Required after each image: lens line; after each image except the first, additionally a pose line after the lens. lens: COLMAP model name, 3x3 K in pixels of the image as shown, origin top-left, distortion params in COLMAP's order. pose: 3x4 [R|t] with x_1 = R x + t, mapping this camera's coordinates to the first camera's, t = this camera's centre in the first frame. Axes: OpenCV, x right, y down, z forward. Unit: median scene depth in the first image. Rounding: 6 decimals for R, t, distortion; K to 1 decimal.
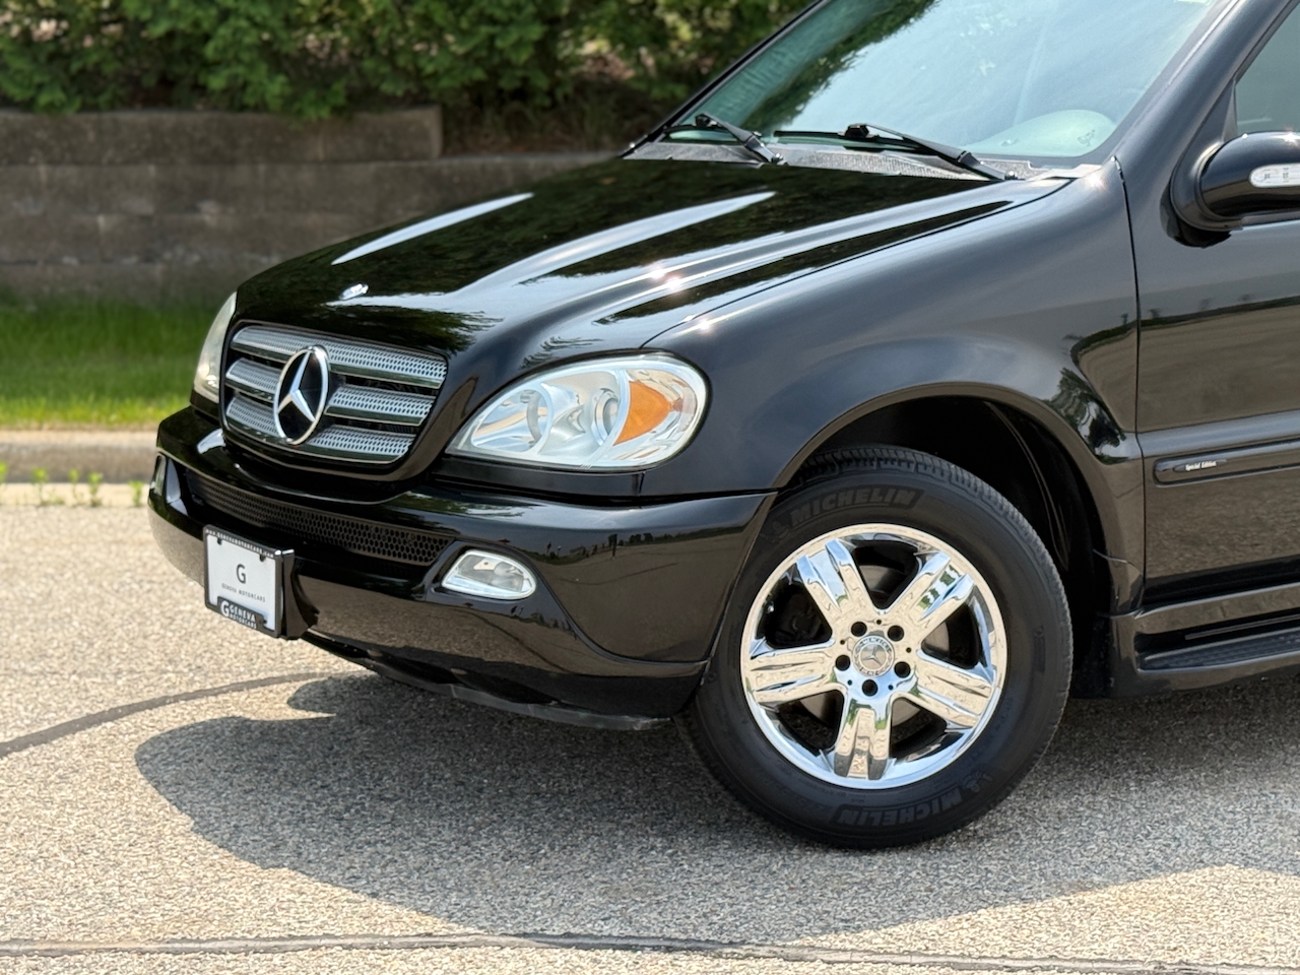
lens RADIAL K [[2793.5, 0, 644.9], [0, 2793.5, 489.4], [0, 0, 1]] dist [0.135900, 0.000000]
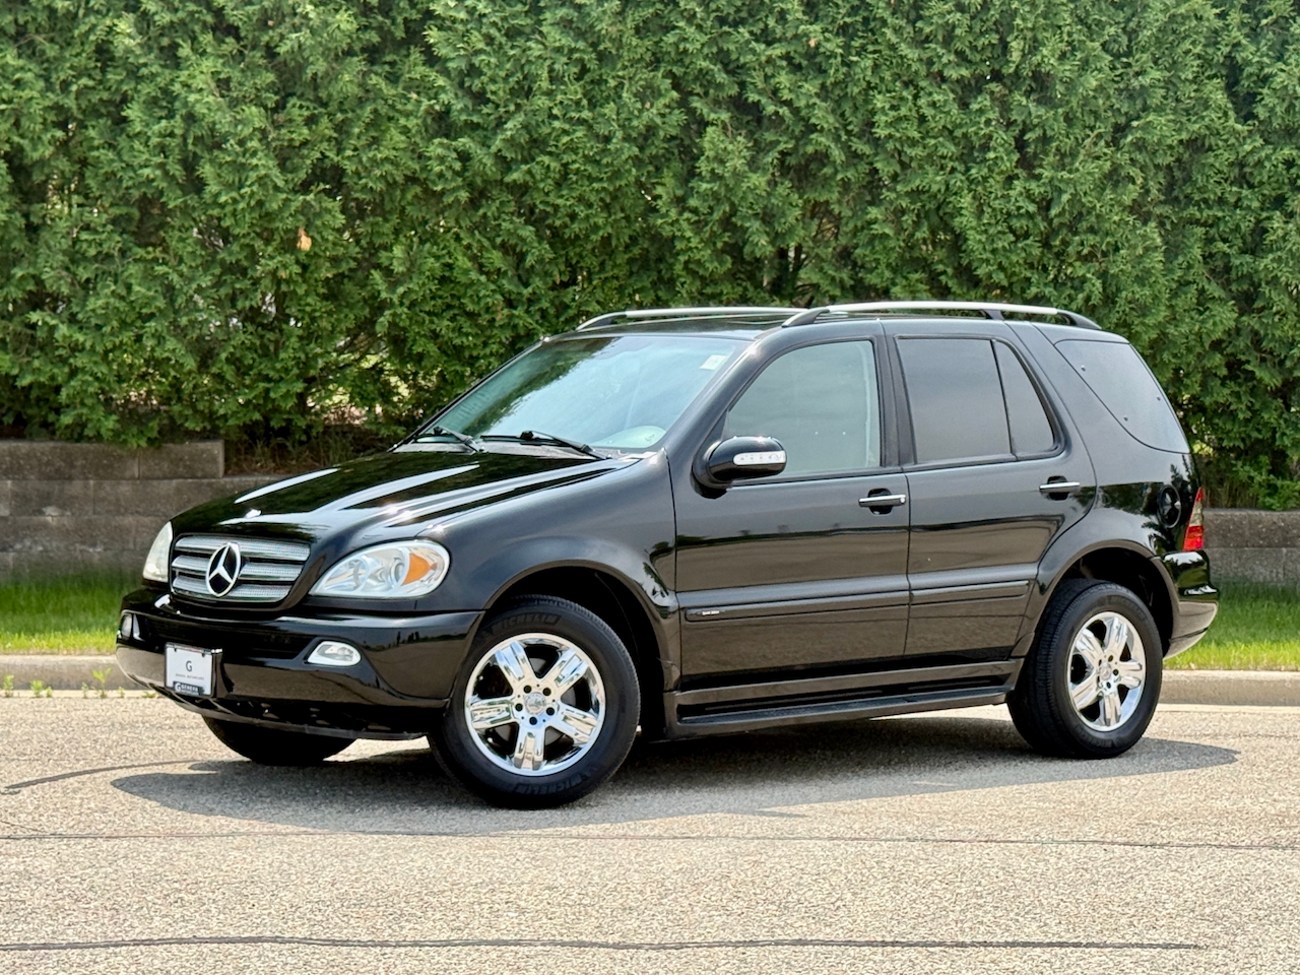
lens RADIAL K [[2793.5, 0, 624.9], [0, 2793.5, 513.6], [0, 0, 1]] dist [0.135900, 0.000000]
pose [[0.993955, 0.010886, 0.109247, -0.061935], [0.002749, 0.992292, -0.123888, 0.156713], [-0.109754, 0.123439, 0.986264, -0.833975]]
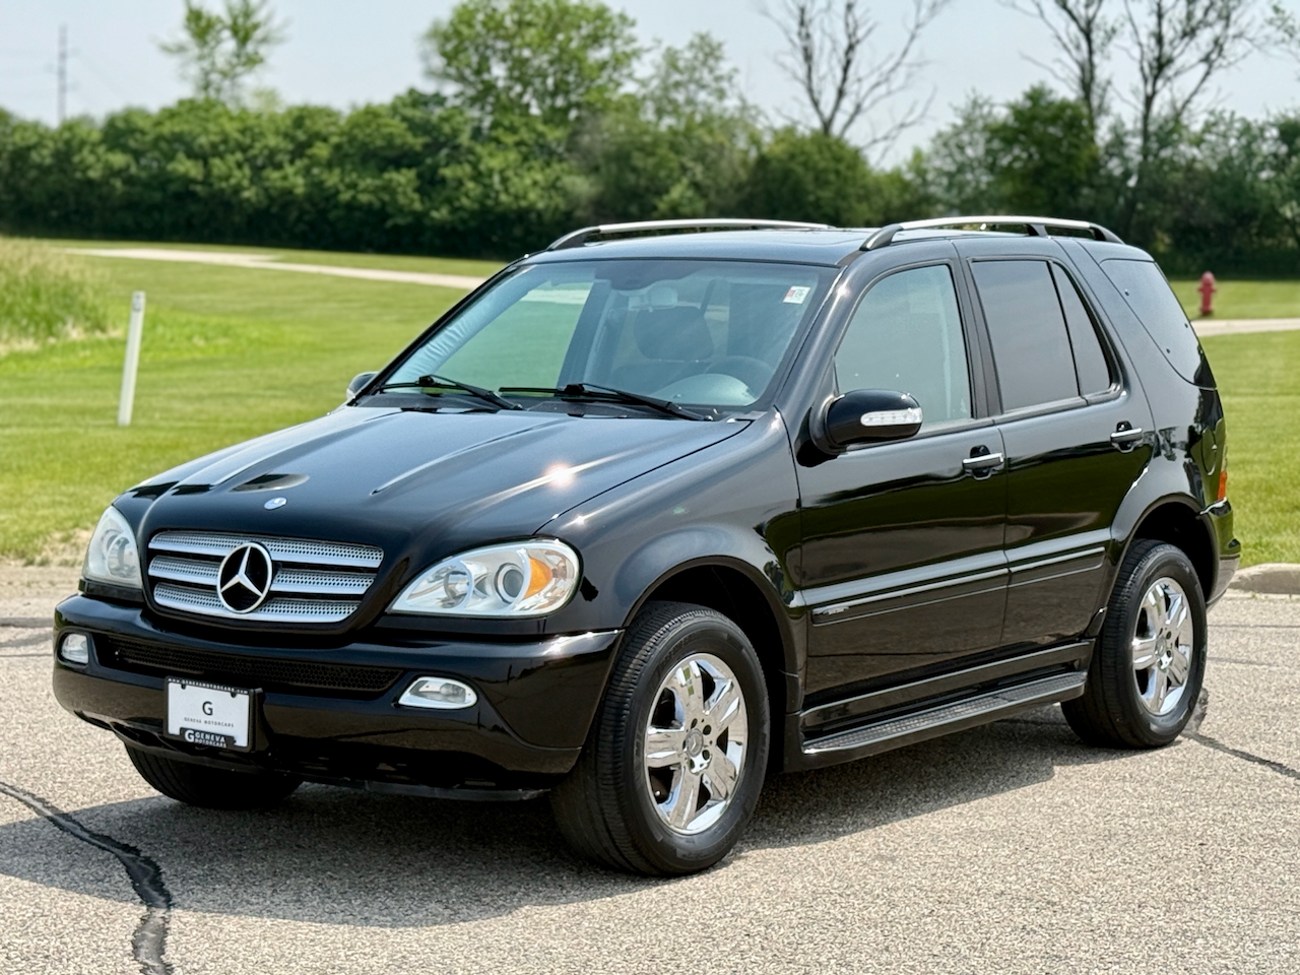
lens RADIAL K [[2793.5, 0, 646.7], [0, 2793.5, 484.0], [0, 0, 1]] dist [0.135900, 0.000000]
pose [[0.941708, -0.014591, 0.336115, -0.398908], [0.045353, 0.995445, -0.083855, 0.044732], [-0.333361, 0.094210, 0.938080, -0.370441]]
